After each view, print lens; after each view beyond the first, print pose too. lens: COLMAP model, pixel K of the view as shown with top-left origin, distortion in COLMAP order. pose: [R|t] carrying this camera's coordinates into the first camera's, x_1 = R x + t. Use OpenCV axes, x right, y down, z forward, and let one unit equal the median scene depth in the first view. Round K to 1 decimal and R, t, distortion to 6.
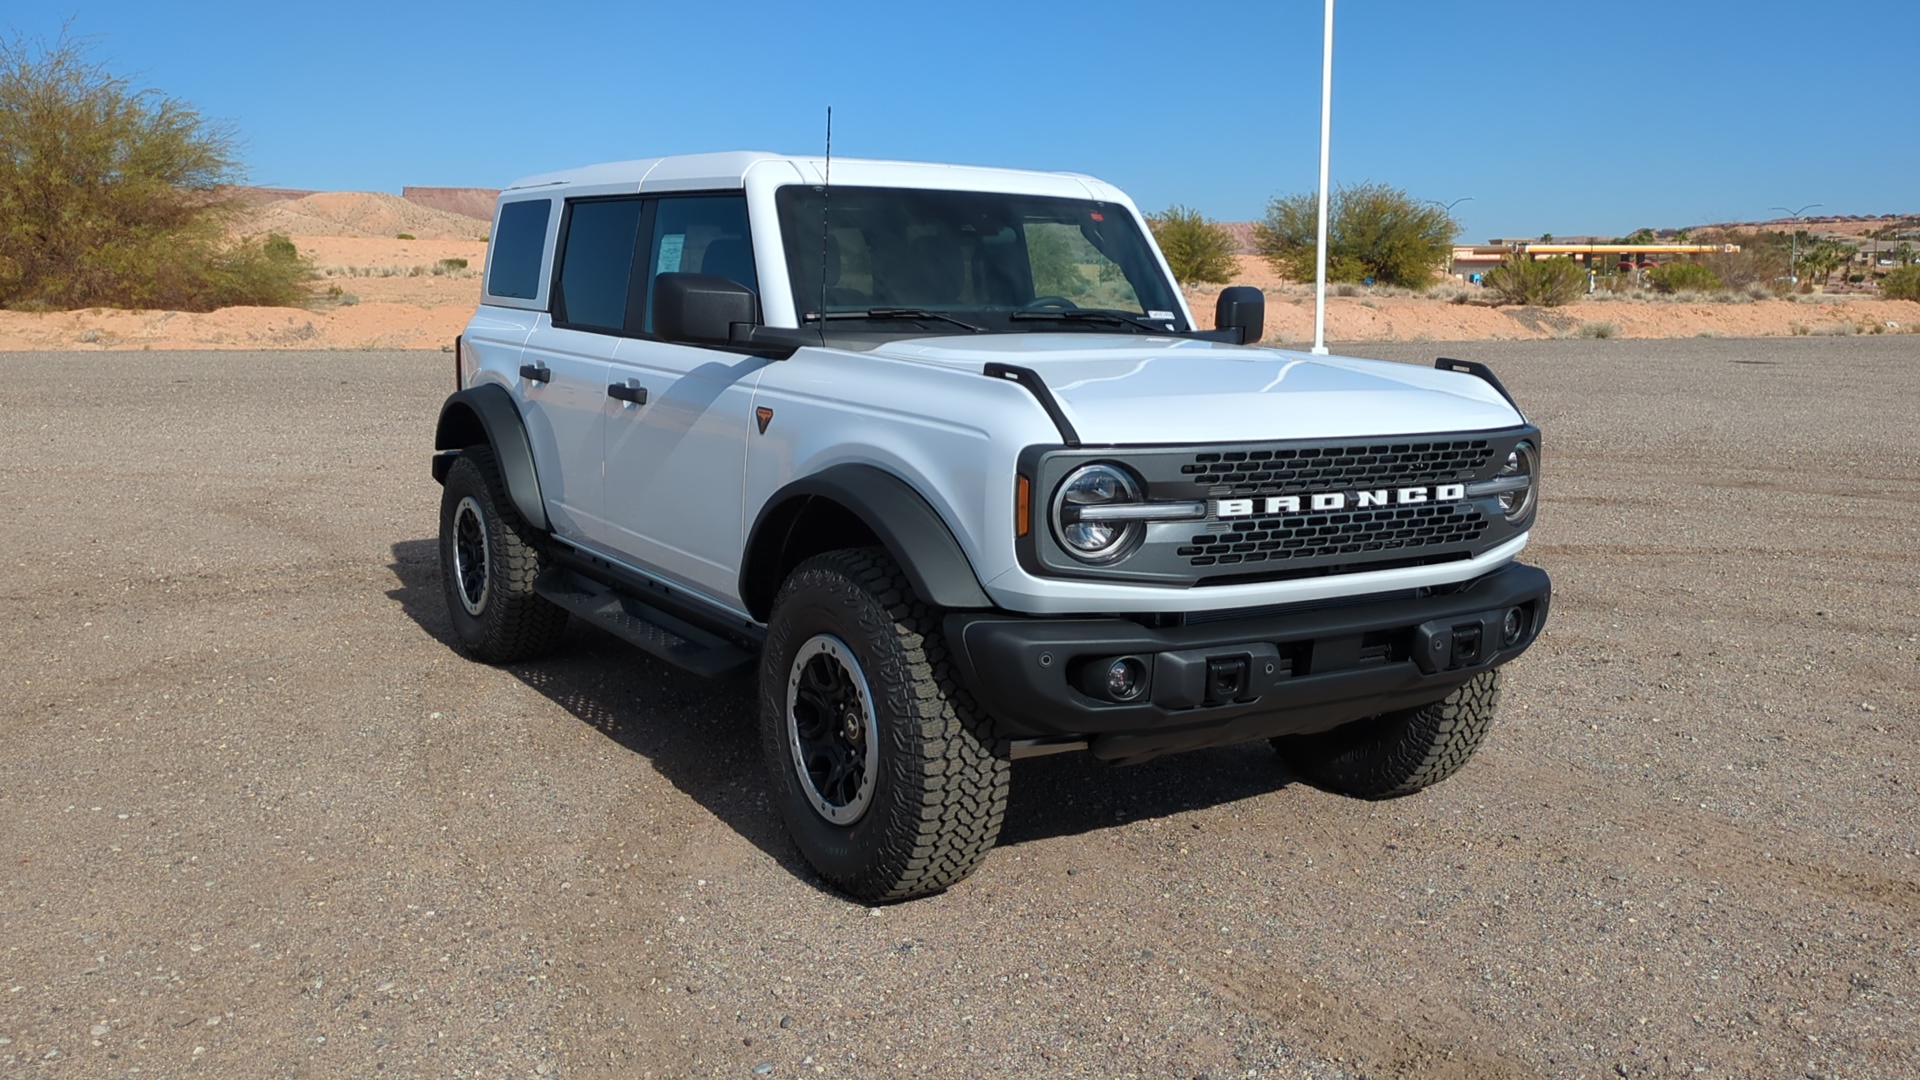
lens RADIAL K [[1666.0, 0, 974.7], [0, 1666.0, 539.4], [0, 0, 1]] dist [0.039252, -0.010097]
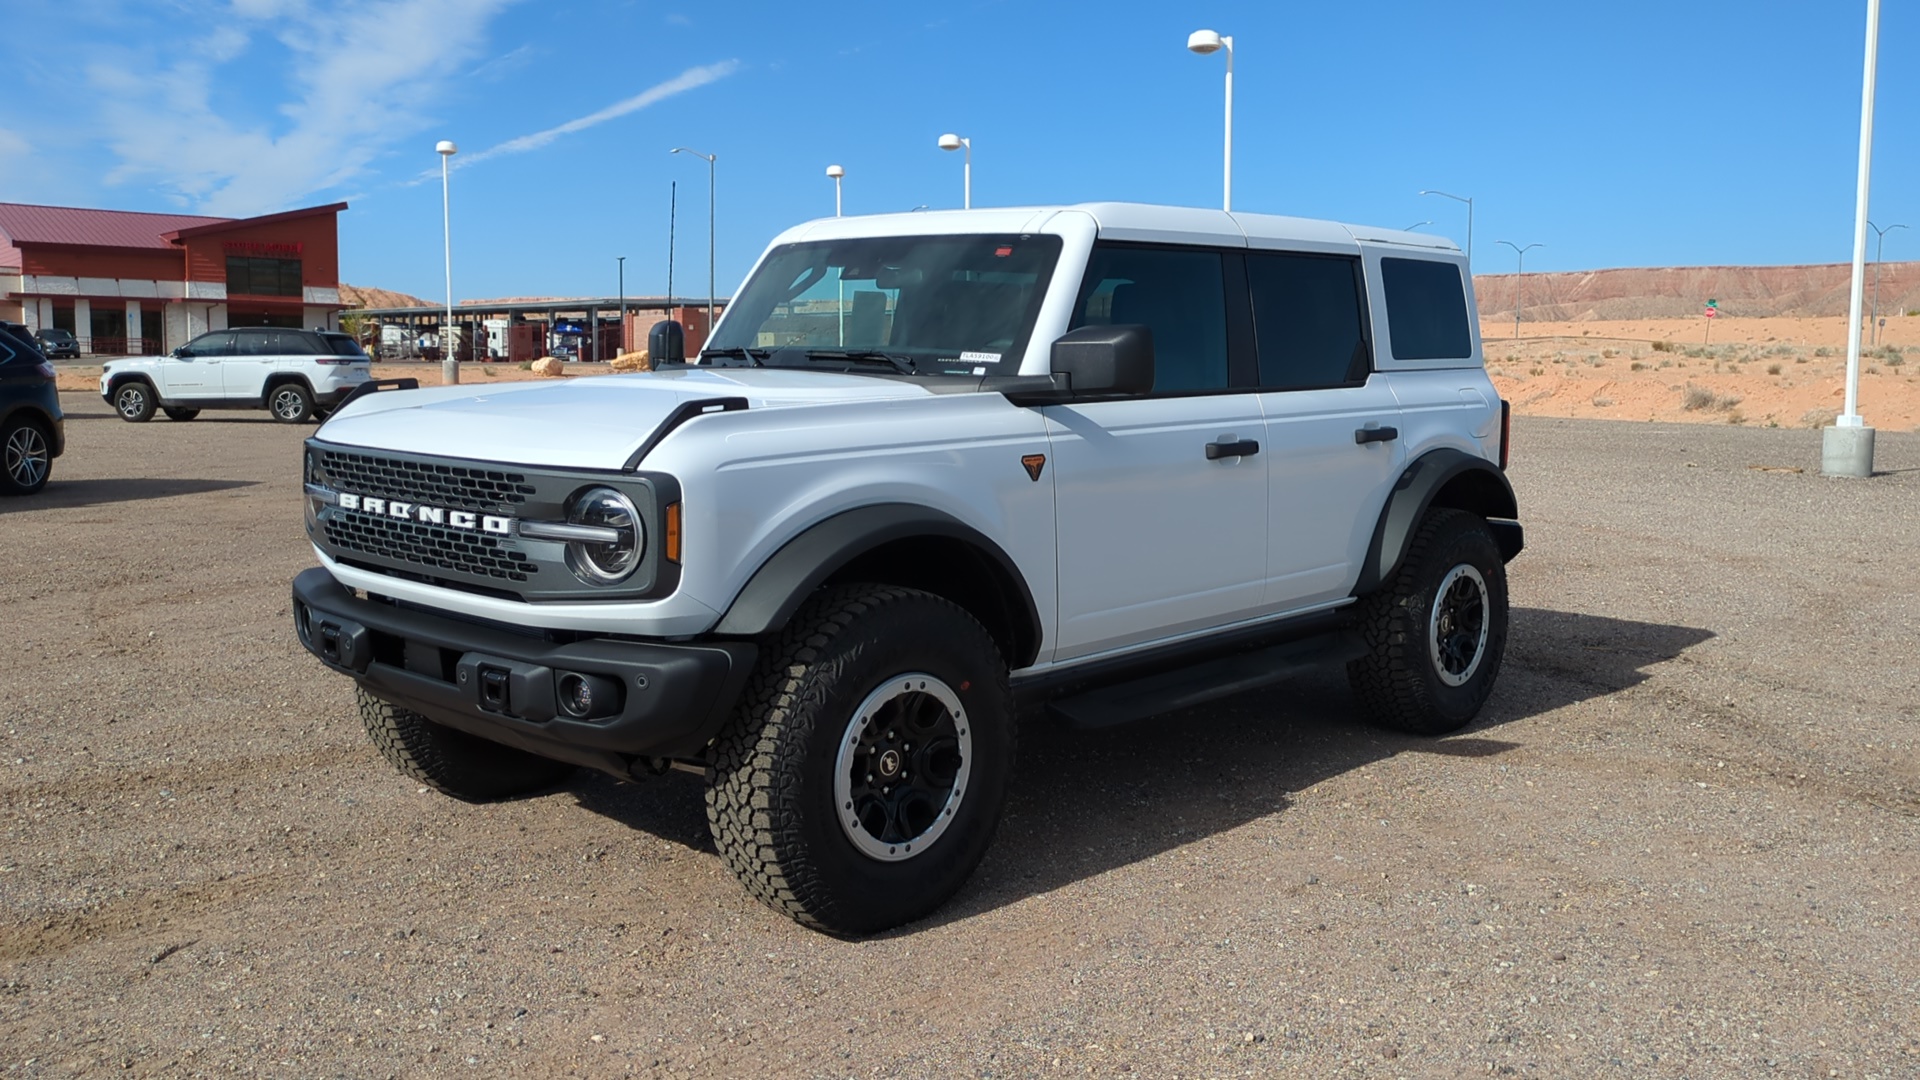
lens RADIAL K [[1666.0, 0, 974.7], [0, 1666.0, 539.4], [0, 0, 1]] dist [0.039252, -0.010097]
pose [[0.251528, 0.101026, -0.962563, 1.342326], [-0.155796, 0.985794, 0.062753, -0.128950], [0.955228, 0.134180, 0.263694, 1.064729]]
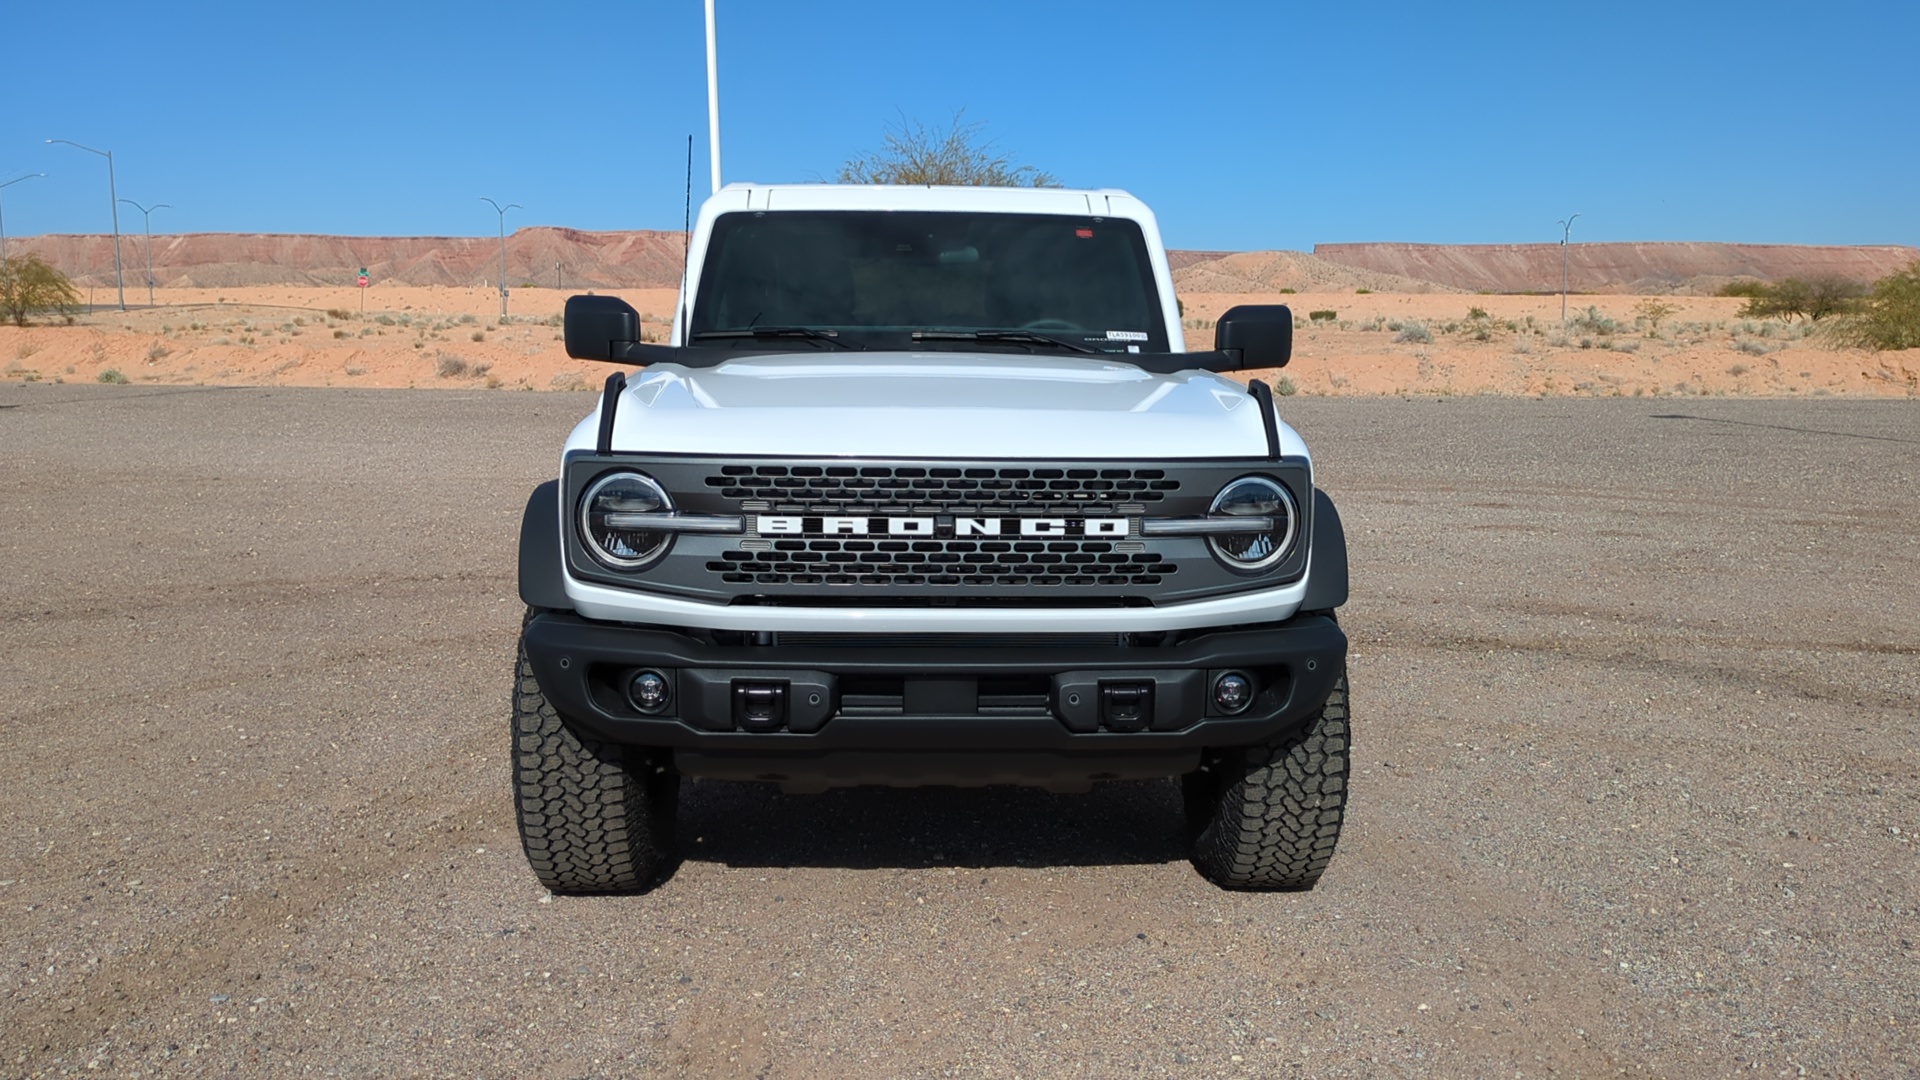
lens RADIAL K [[1666.0, 0, 974.7], [0, 1666.0, 539.4], [0, 0, 1]] dist [0.039252, -0.010097]
pose [[0.865154, 0.054884, -0.498495, 0.694721], [-0.070053, 0.997474, -0.011758, -0.007153], [0.496590, 0.045094, 0.866813, 0.222350]]
